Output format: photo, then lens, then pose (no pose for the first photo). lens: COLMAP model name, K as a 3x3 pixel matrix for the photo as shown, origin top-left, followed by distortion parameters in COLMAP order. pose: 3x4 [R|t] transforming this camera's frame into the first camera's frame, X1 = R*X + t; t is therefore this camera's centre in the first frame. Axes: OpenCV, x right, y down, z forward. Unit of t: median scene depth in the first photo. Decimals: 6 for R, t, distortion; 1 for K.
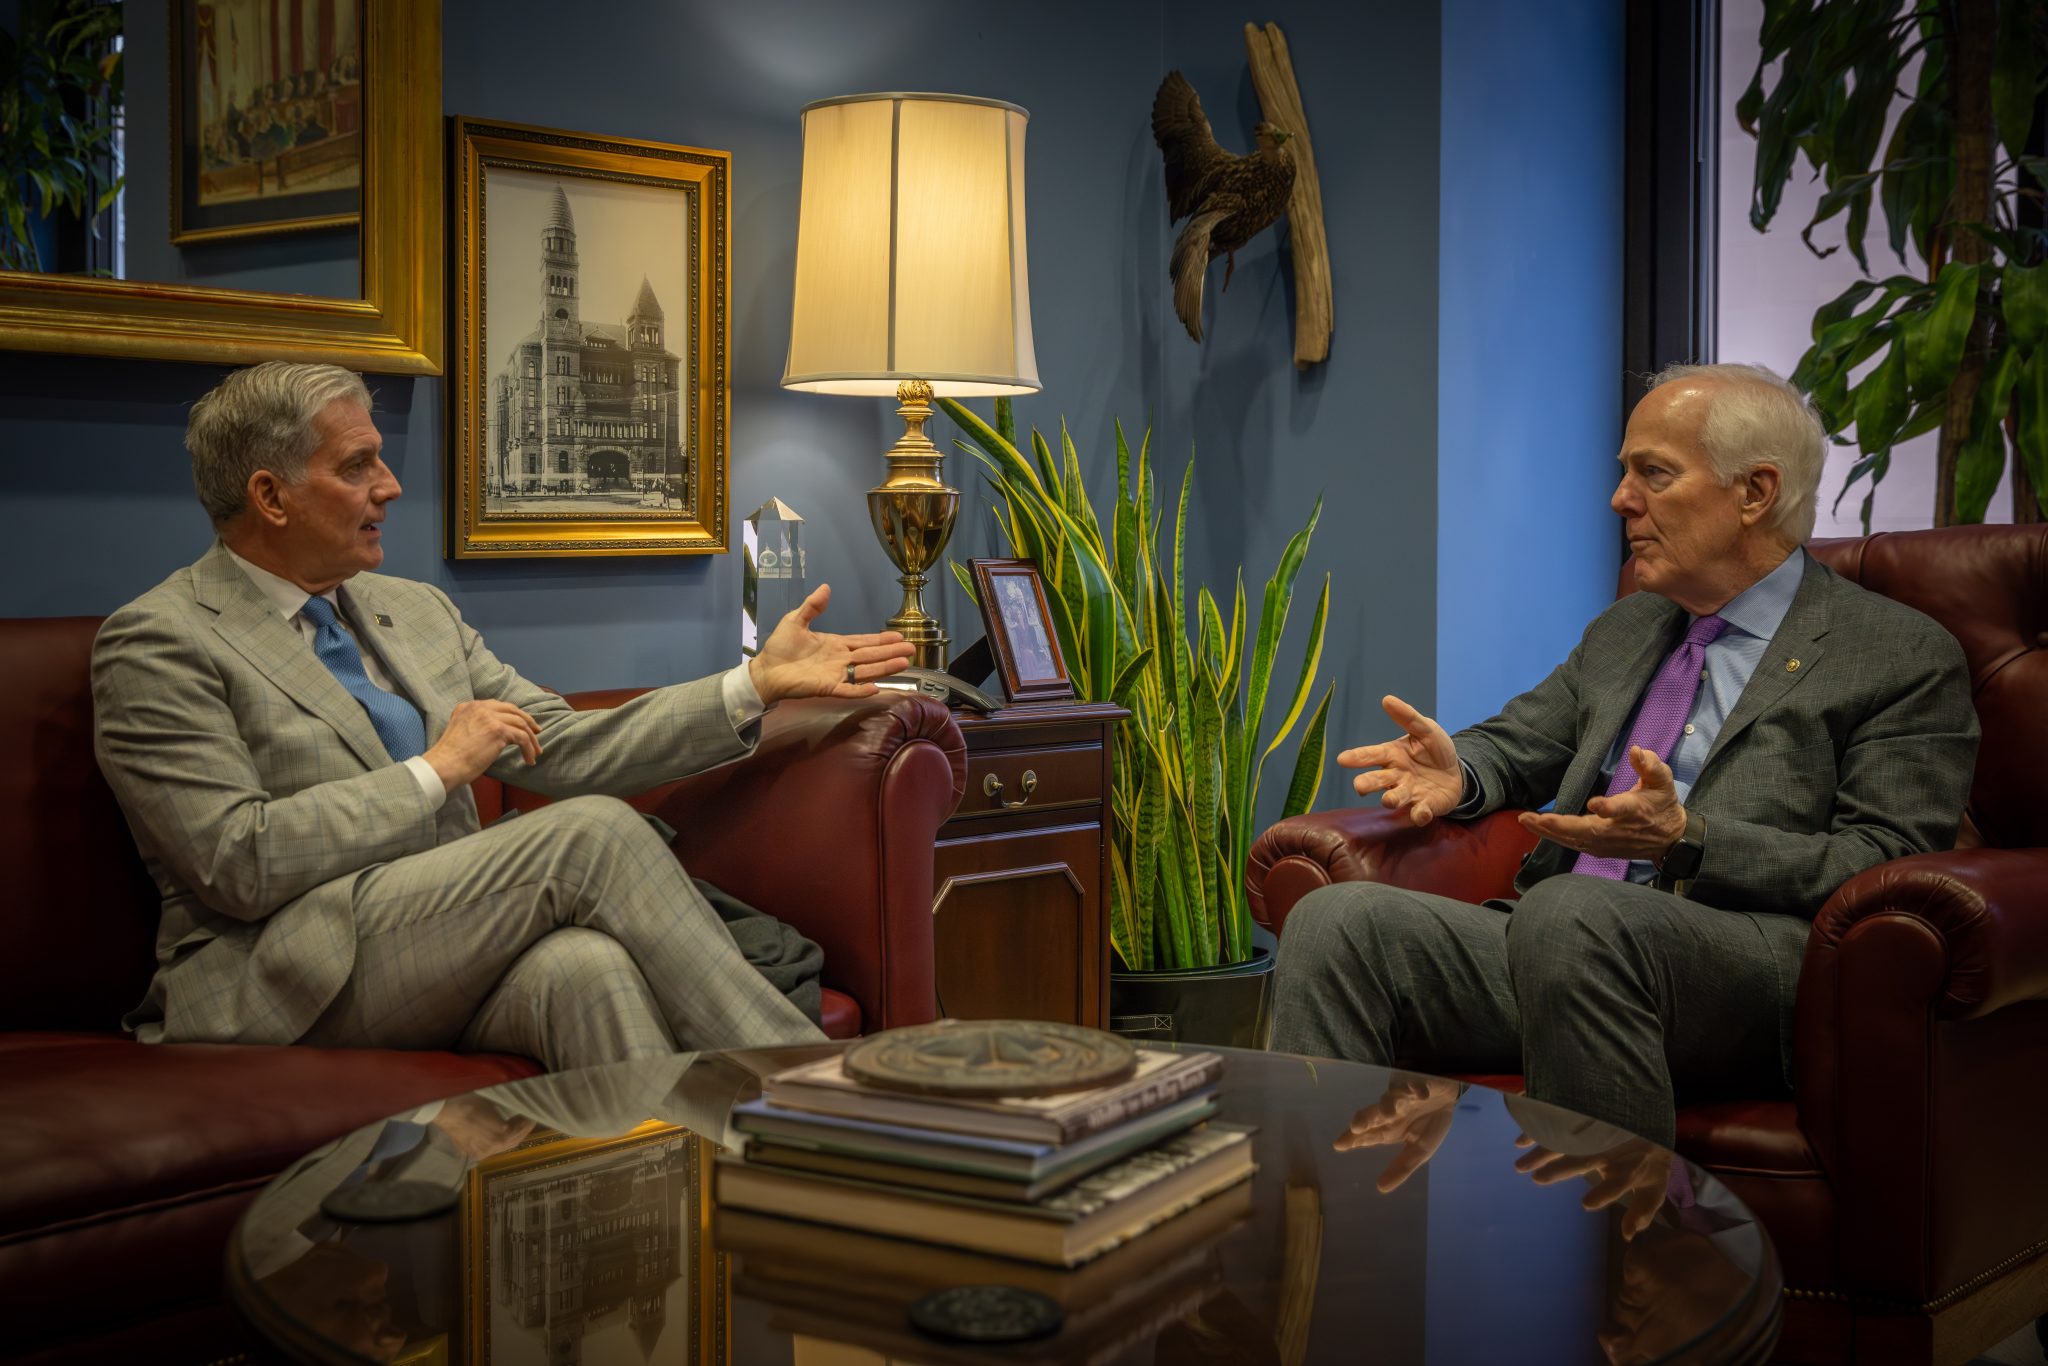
lens RADIAL K [[2703.5, 0, 1025.4], [0, 2703.5, 542.4], [0, 0, 1]] dist [0.065912, 0.009505]
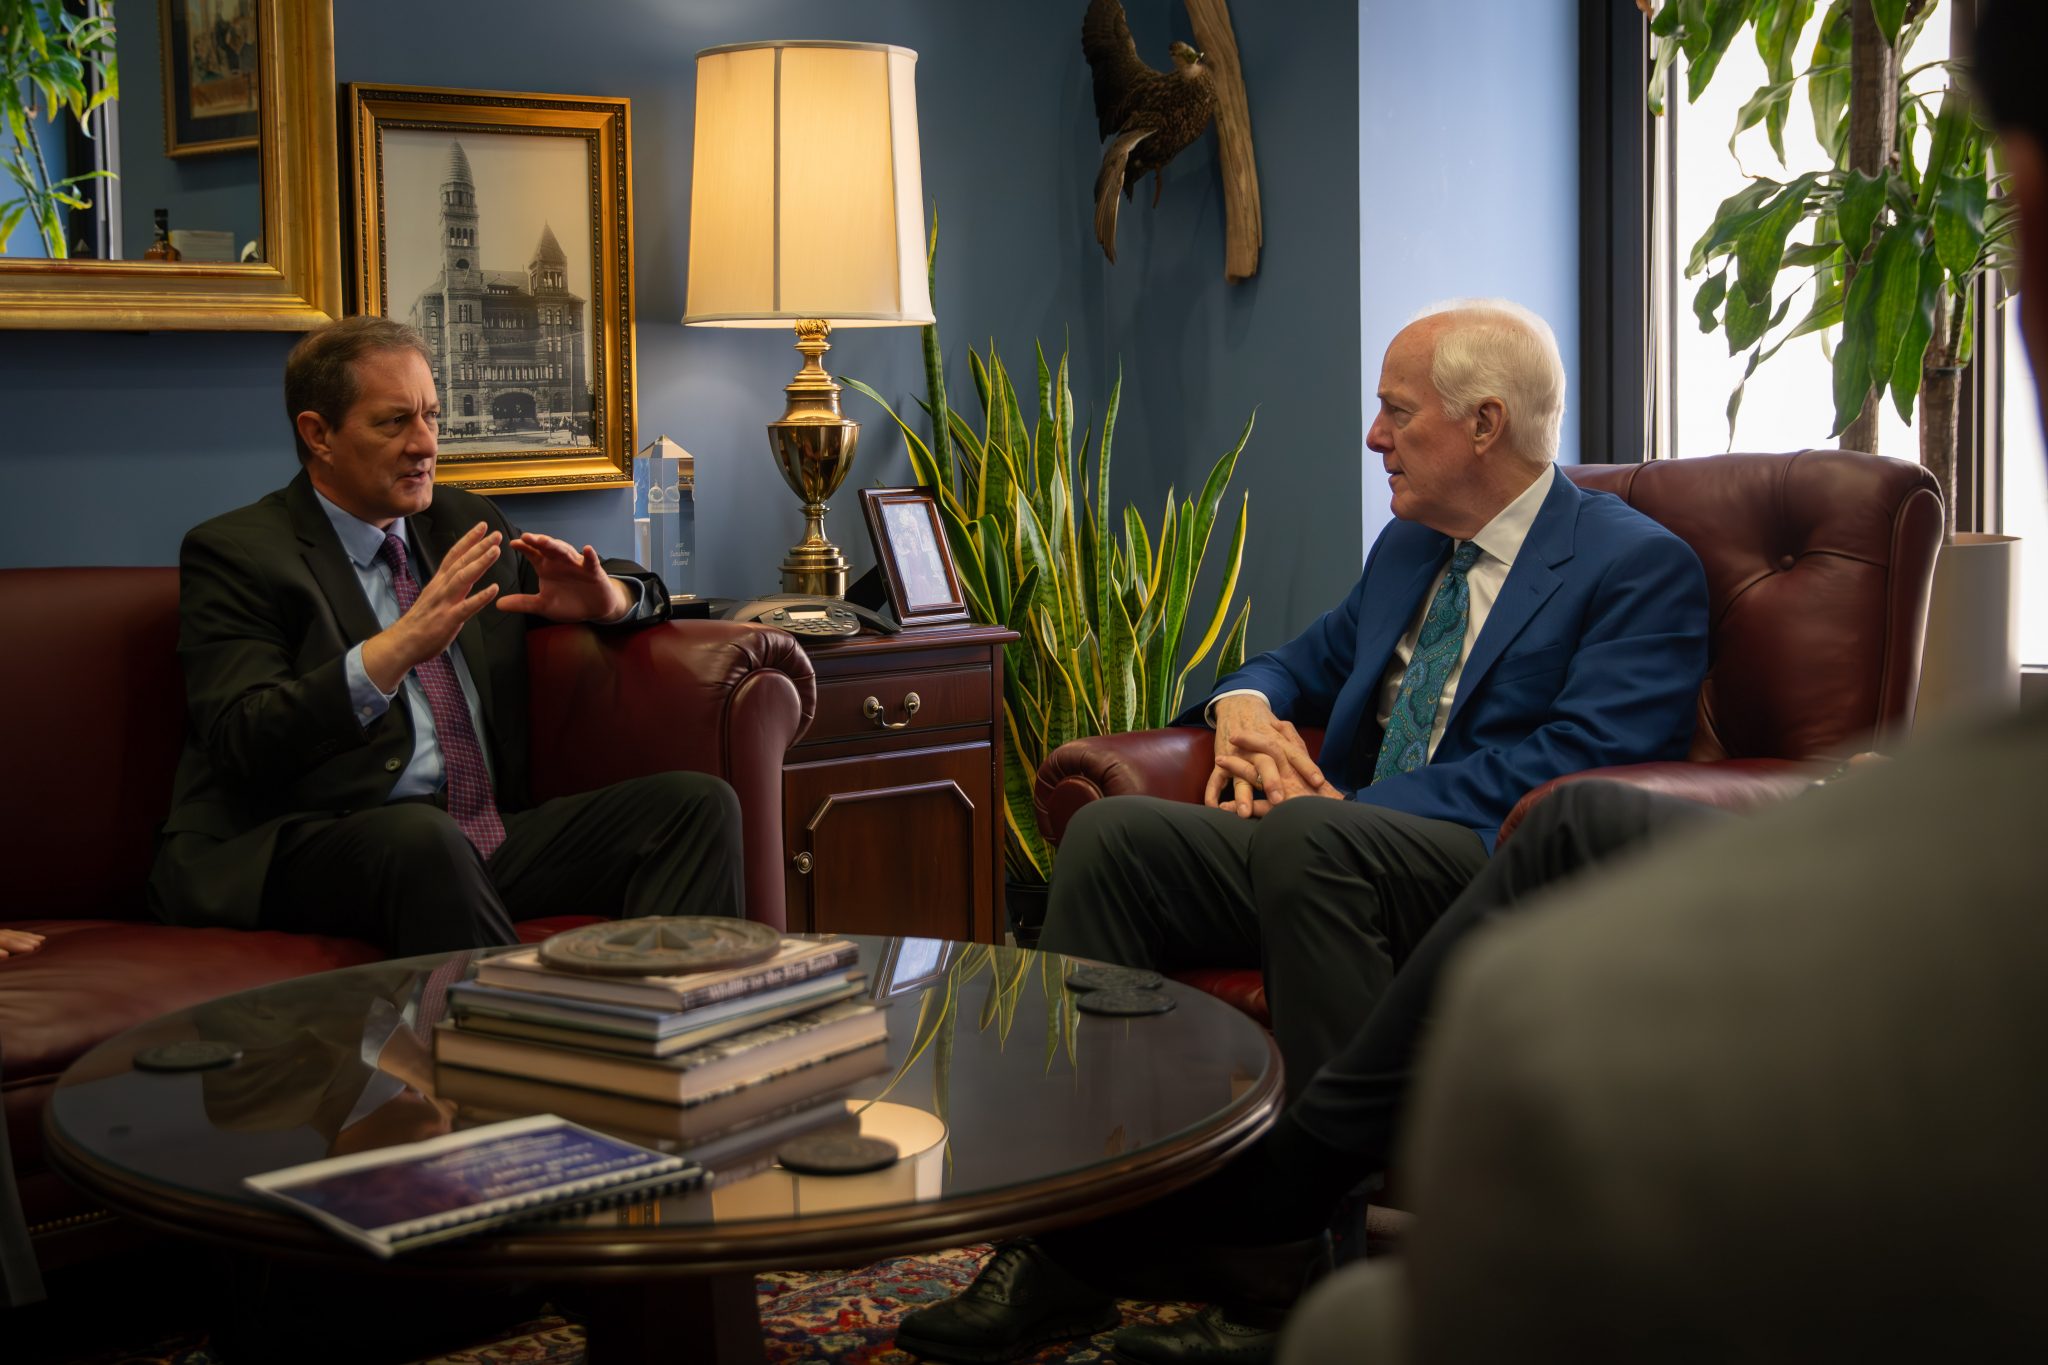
lens RADIAL K [[3125.5, 0, 1023.6], [0, 3125.5, 568.1], [0, 0, 1]] dist [0.008007, 0.014134]
pose [[0.997312, -0.015661, -0.071583, 0.125807], [0.019415, 0.998456, 0.052044, -0.024811], [0.070657, -0.053294, 0.996076, -0.189299]]
